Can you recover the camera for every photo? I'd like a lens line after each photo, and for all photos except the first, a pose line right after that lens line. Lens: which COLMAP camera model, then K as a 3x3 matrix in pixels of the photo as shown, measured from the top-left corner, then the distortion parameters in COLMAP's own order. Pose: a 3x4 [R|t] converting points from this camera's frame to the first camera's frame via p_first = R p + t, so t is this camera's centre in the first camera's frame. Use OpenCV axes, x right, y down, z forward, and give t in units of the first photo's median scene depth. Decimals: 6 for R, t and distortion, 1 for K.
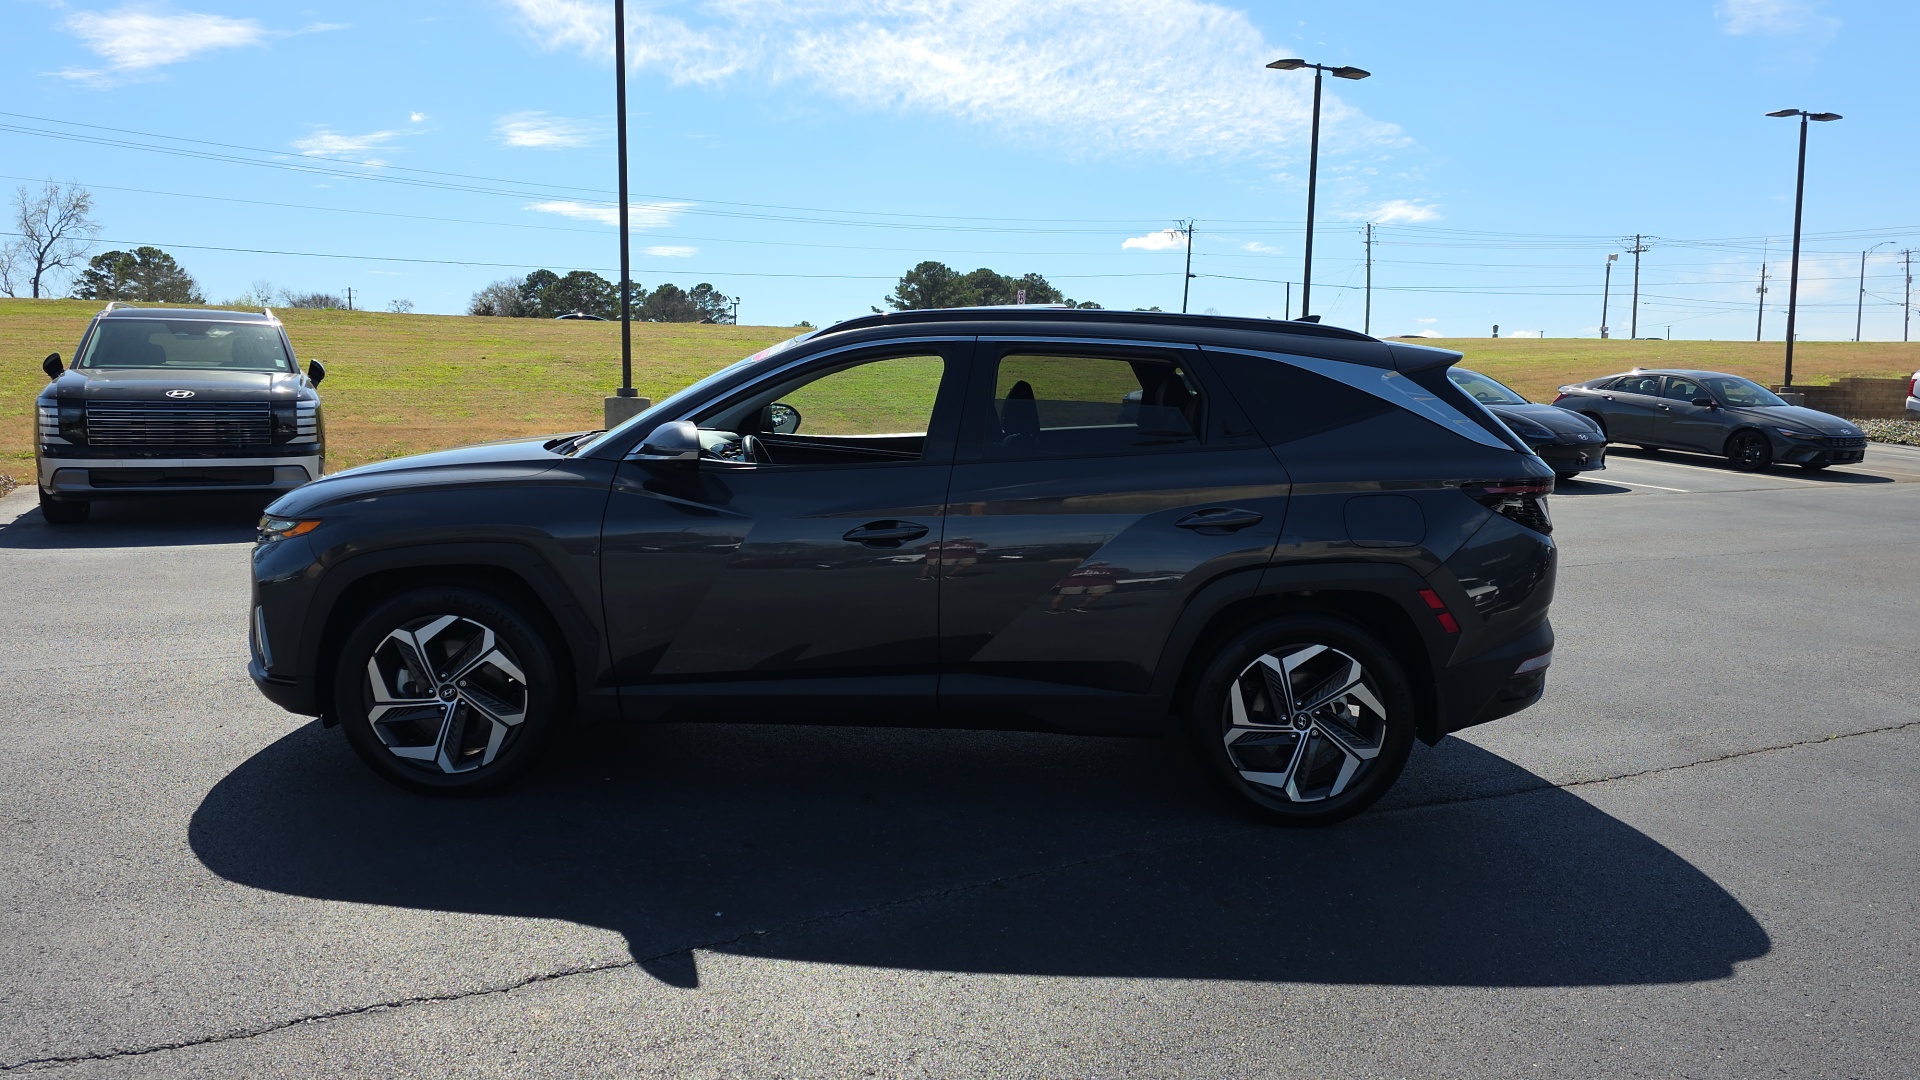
lens RADIAL K [[1298.9, 0, 952.4], [0, 1298.9, 567.2], [0, 0, 1]] dist [0.067258, -0.067504]
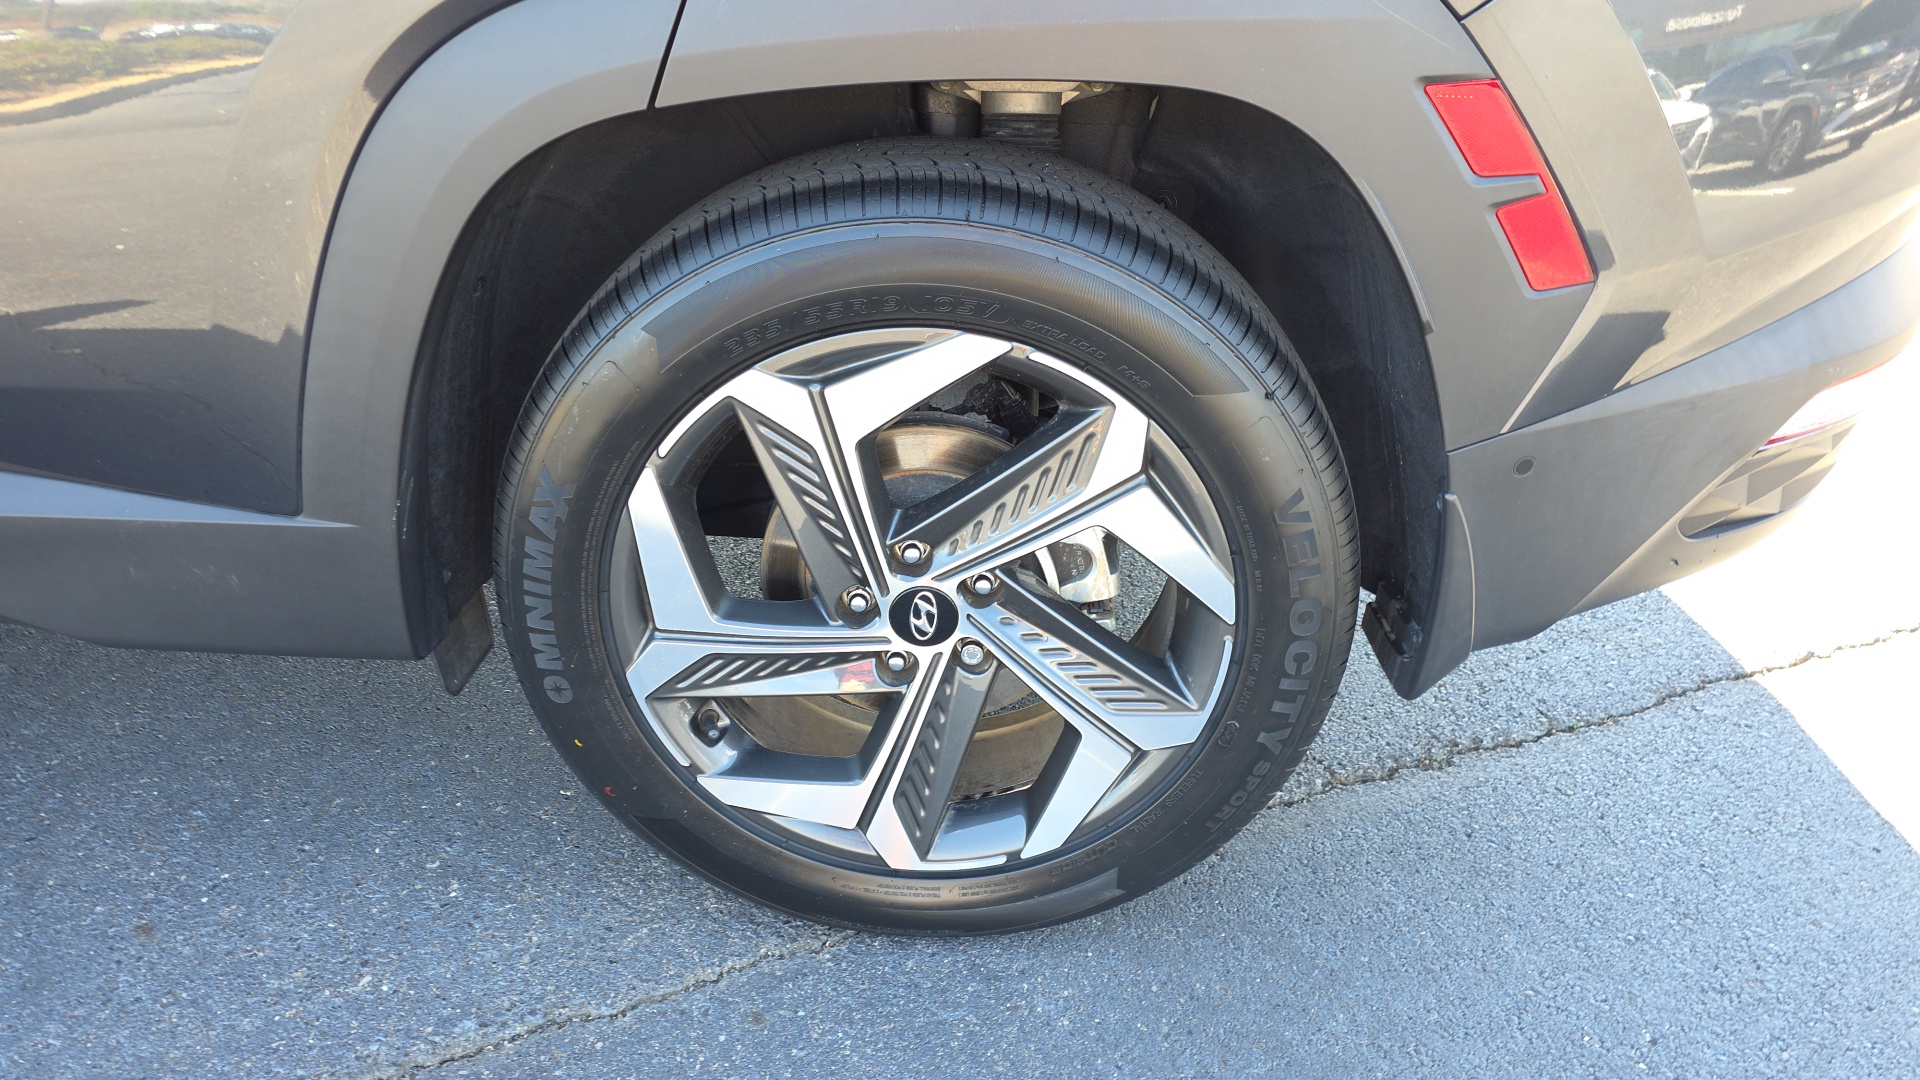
lens RADIAL K [[1298.9, 0, 952.4], [0, 1298.9, 567.2], [0, 0, 1]] dist [0.067258, -0.067504]
pose [[0.999179, 0.024595, -0.032202, 0.282051], [-0.012881, 0.946291, 0.323060, 0.022832], [0.038418, -0.322379, 0.945831, 0.752095]]
